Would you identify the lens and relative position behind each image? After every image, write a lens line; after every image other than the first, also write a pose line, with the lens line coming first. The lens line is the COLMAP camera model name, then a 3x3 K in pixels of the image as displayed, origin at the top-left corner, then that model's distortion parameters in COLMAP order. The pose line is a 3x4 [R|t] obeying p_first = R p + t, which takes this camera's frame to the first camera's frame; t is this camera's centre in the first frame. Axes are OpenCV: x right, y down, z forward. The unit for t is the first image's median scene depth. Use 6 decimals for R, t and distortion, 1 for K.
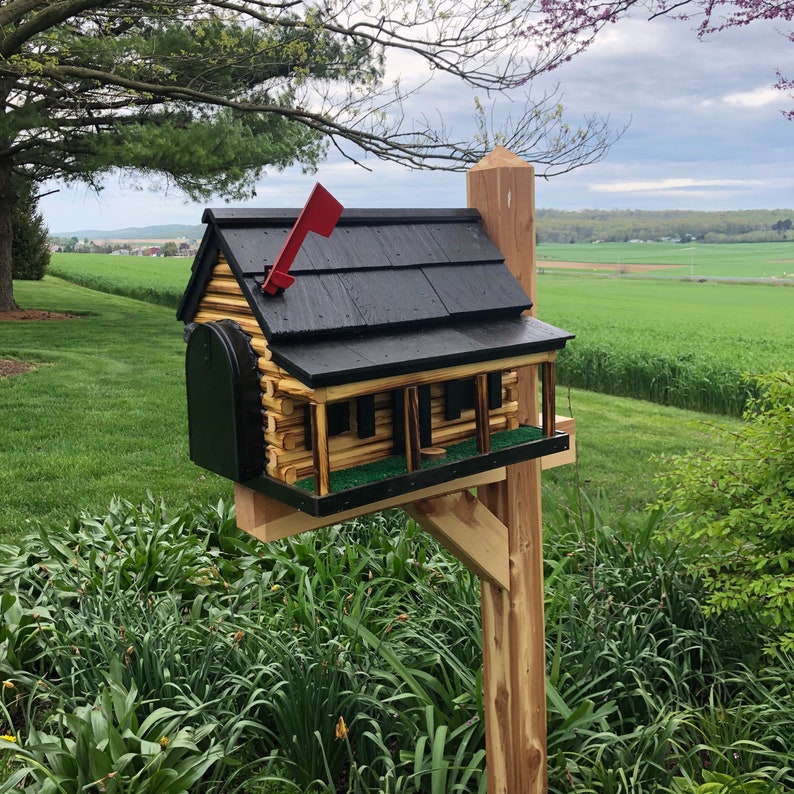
lens RADIAL K [[953.6, 0, 379.8], [0, 953.6, 396.0], [0, 0, 1]] dist [0.006136, 0.062814]
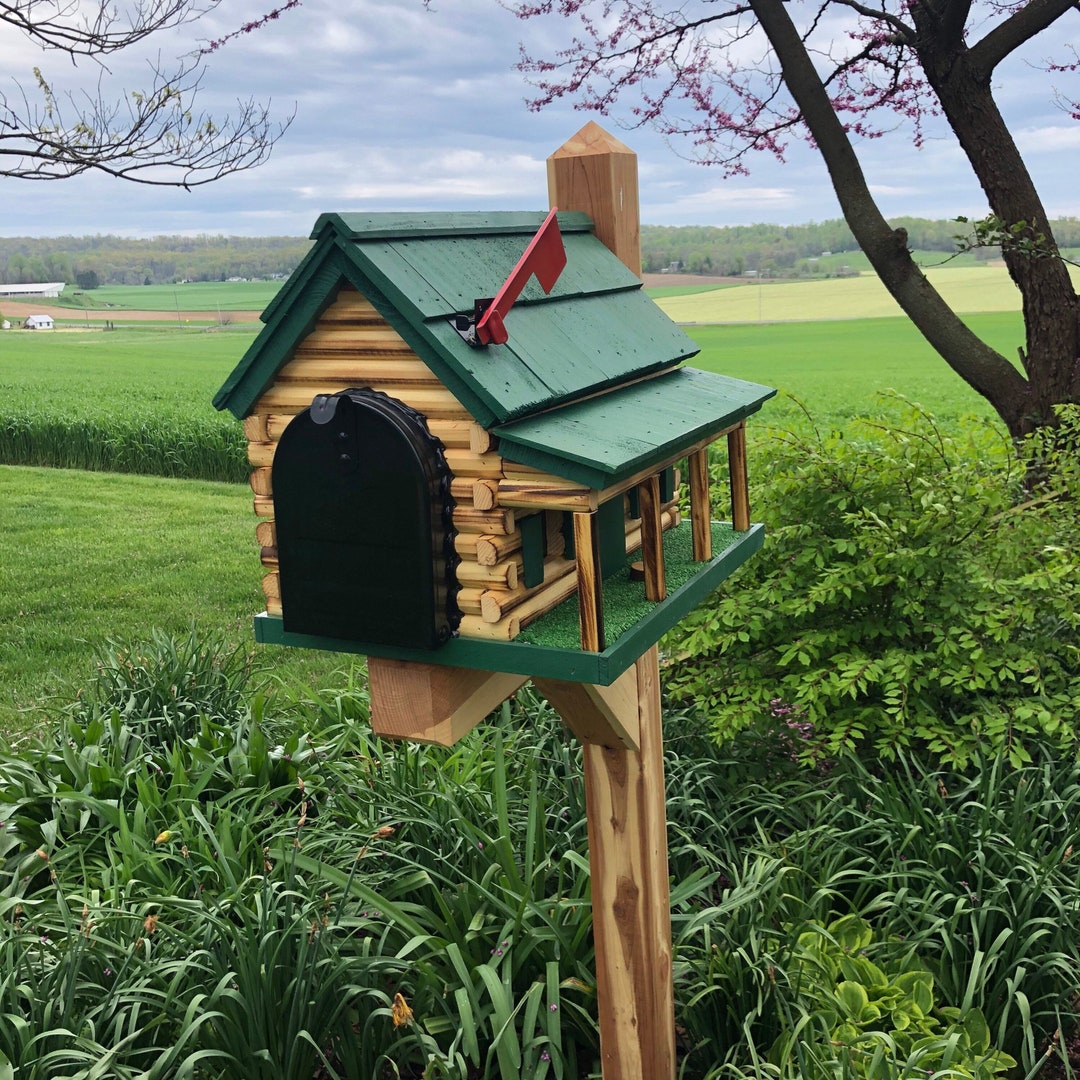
lens RADIAL K [[1297.1, 0, 516.6], [0, 1297.1, 538.7], [0, 0, 1]] dist [0.006136, 0.062814]
pose [[0.856757, -0.126170, 0.500049, -0.126383], [0.109496, 0.992008, 0.062694, -0.007779], [-0.503963, 0.001040, 0.863725, 0.060806]]
